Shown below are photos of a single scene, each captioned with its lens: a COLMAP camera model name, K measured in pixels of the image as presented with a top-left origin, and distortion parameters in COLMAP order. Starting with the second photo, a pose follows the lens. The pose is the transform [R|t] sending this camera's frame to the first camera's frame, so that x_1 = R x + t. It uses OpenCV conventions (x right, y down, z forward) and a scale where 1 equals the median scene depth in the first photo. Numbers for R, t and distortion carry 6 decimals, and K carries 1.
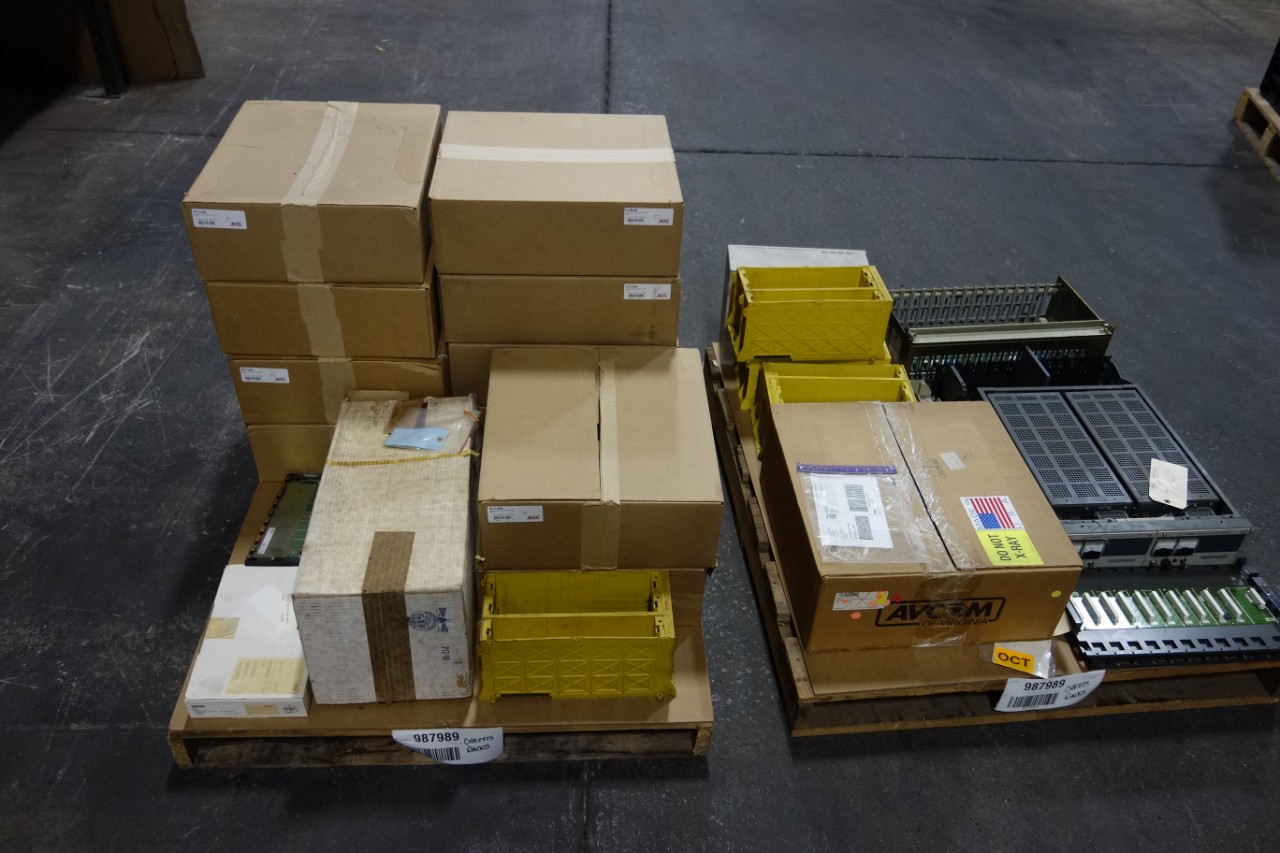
lens RADIAL K [[1019.0, 0, 640.1], [0, 1019.0, 421.0], [0, 0, 1]] dist [-0.016392, -0.020310]
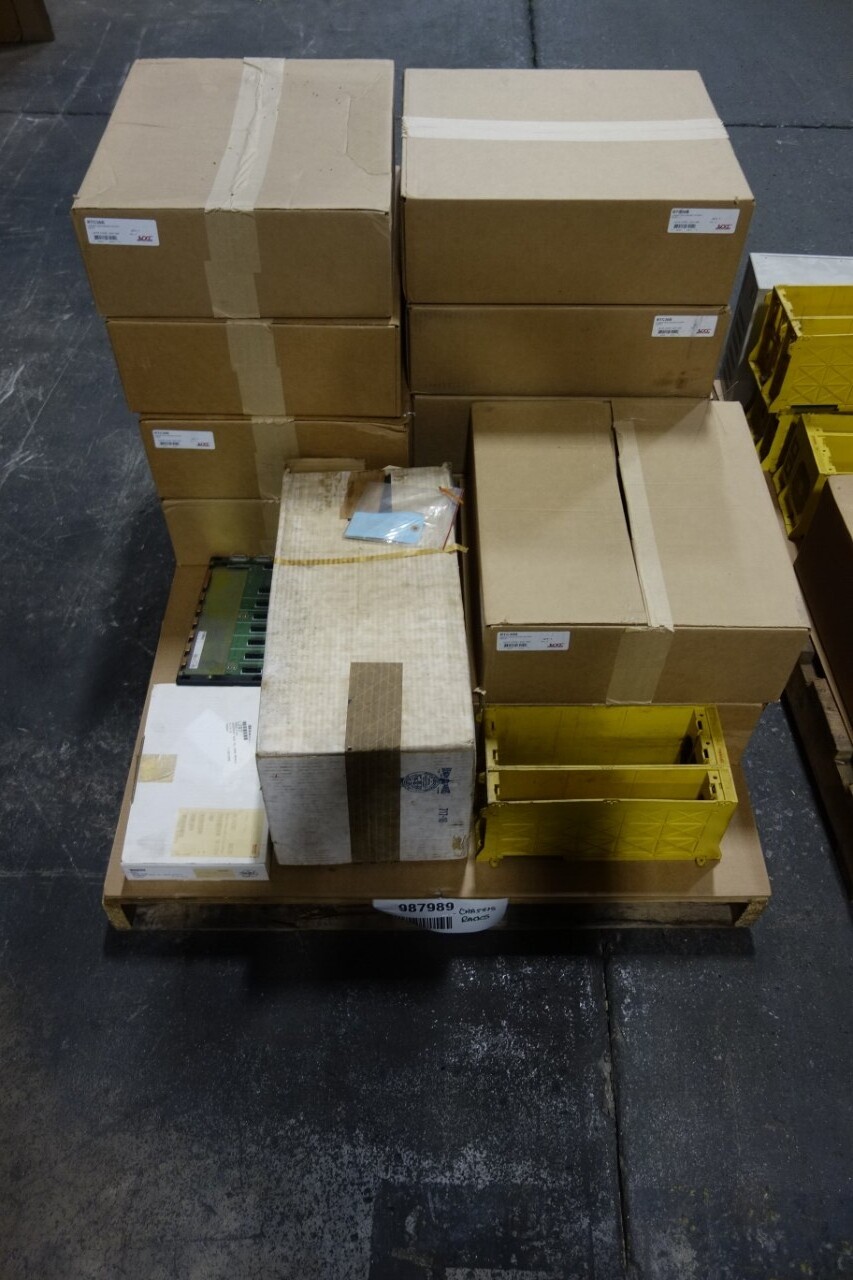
lens RADIAL K [[1019.0, 0, 424.8], [0, 1019.0, 640.2], [0, 0, 1]] dist [-0.016392, -0.020310]
pose [[0.997723, 0.015301, -0.065691, -0.133296], [-0.001226, 0.977883, 0.209151, -0.059183], [0.067438, -0.208594, 0.975675, 0.221224]]
